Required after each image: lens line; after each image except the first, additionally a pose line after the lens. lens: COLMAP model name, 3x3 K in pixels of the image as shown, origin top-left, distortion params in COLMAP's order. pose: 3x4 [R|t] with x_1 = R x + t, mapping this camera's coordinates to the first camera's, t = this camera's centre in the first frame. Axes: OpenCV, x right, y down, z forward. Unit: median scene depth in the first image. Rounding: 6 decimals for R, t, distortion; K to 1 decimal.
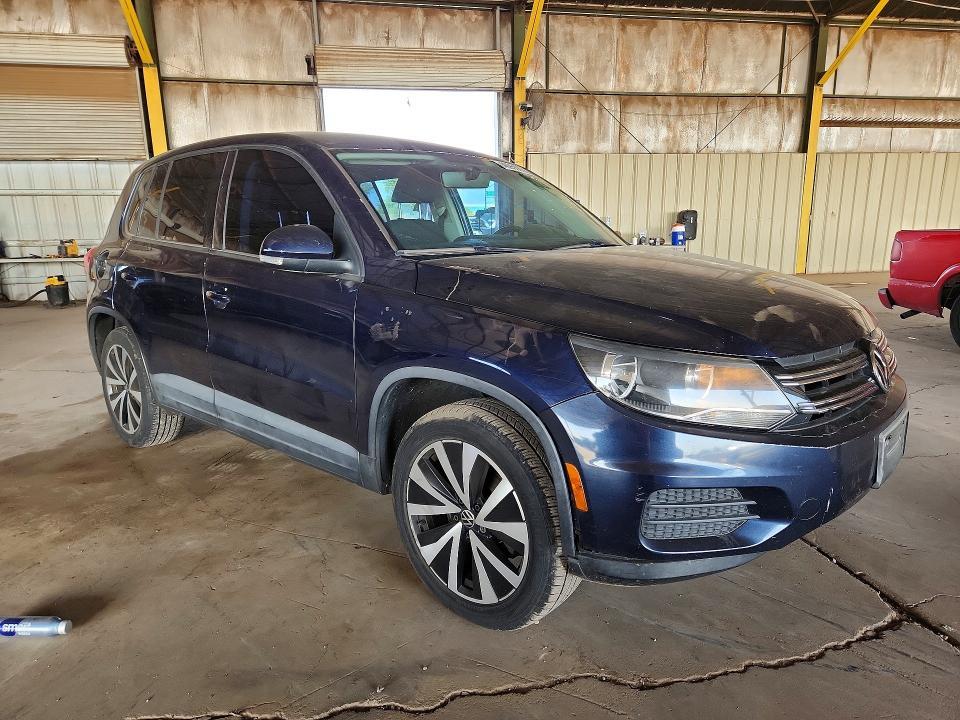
lens RADIAL K [[684.8, 0, 480.0], [0, 684.8, 360.0], [0, 0, 1]] dist [-0.026219, 0.002561]
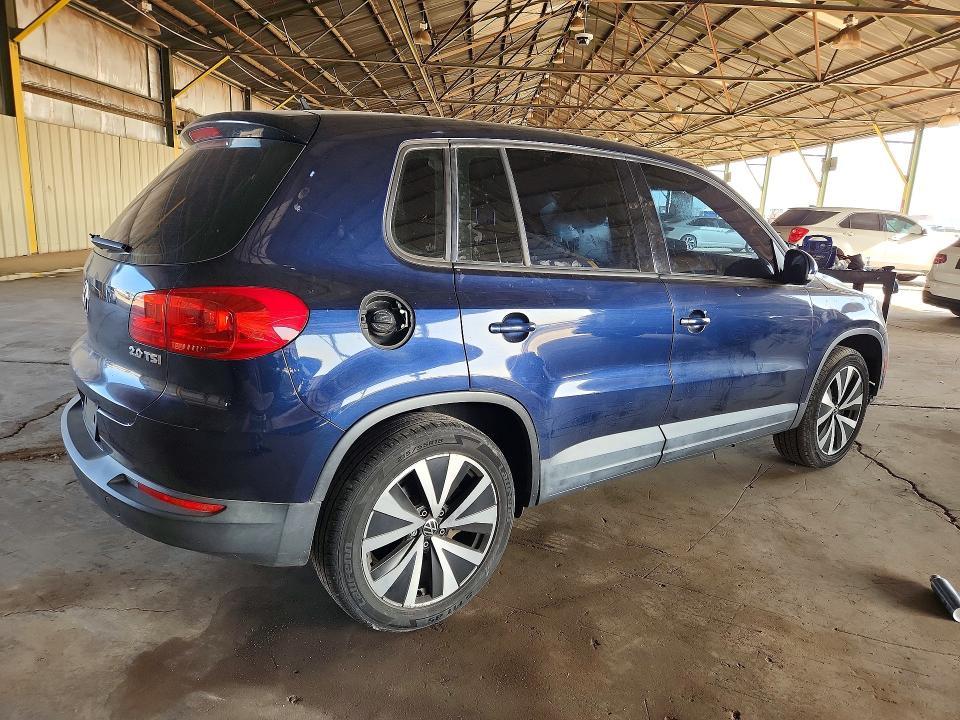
lens RADIAL K [[657.7, 0, 480.0], [0, 657.7, 360.0], [0, 0, 1]] dist [-0.001313, -0.000913]
pose [[0.177281, -0.192181, 0.965214, -0.927520], [0.130227, 0.976706, 0.170550, -0.172940], [-0.975506, 0.095461, 0.198178, 0.754345]]
